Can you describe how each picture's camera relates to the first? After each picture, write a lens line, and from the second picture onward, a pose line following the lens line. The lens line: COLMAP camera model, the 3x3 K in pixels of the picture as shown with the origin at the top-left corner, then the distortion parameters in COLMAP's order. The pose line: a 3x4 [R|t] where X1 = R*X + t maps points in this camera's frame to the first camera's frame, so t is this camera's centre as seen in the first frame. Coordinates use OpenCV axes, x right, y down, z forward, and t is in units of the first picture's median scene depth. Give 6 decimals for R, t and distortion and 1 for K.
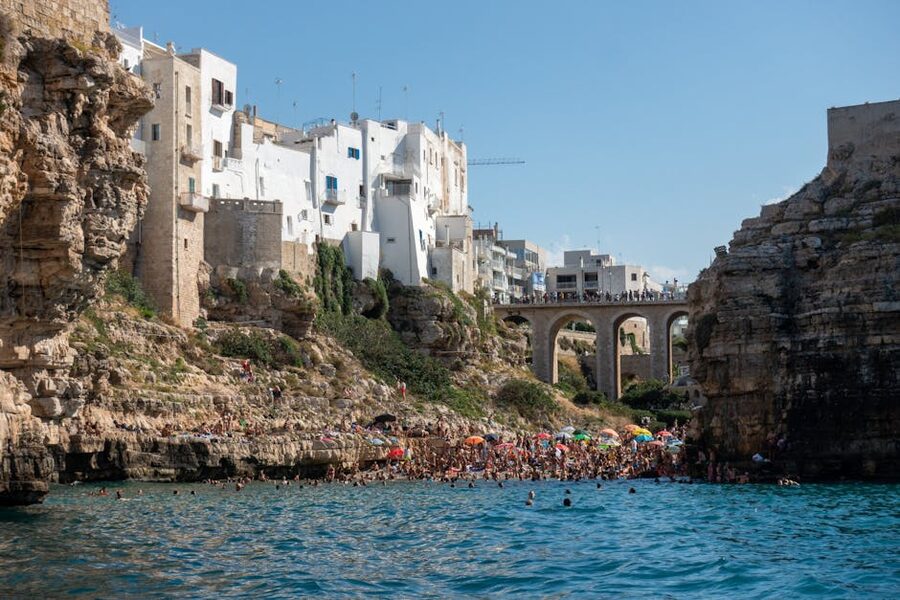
lens RADIAL K [[1742.9, 0, 450.0], [0, 1742.9, 300.0], [0, 0, 1]] dist [-0.015722, -0.020652]
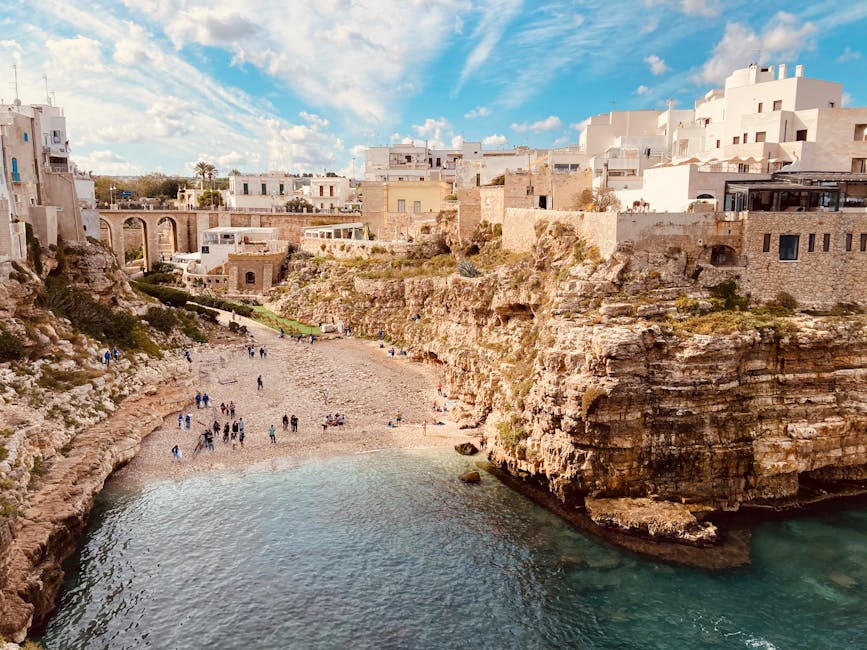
lens RADIAL K [[688.0, 0, 433.5], [0, 688.0, 325.0], [0, 0, 1]] dist [0.025328, -0.007387]
pose [[0.757782, -0.089255, 0.646374, -0.269548], [-0.075870, 0.971829, 0.223143, -0.143922], [-0.648082, -0.218134, 0.729663, 0.730020]]
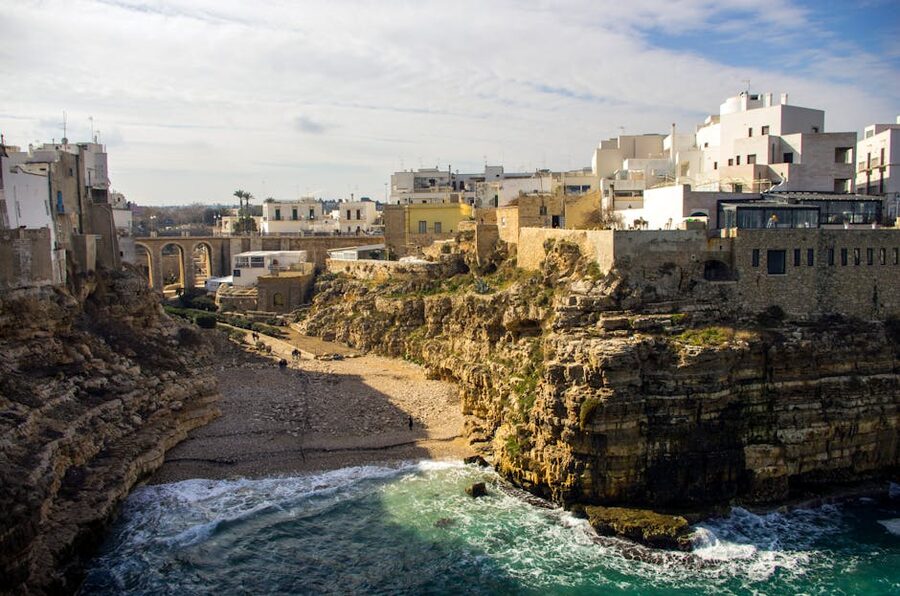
lens RADIAL K [[680.2, 0, 450.3], [0, 680.2, 311.5], [0, 0, 1]] dist [-0.097378, 0.070977]
pose [[0.769790, -0.067031, 0.634768, -0.260267], [-0.060355, 0.982371, 0.176932, -0.144183], [-0.635437, -0.174512, 0.752173, 0.705345]]
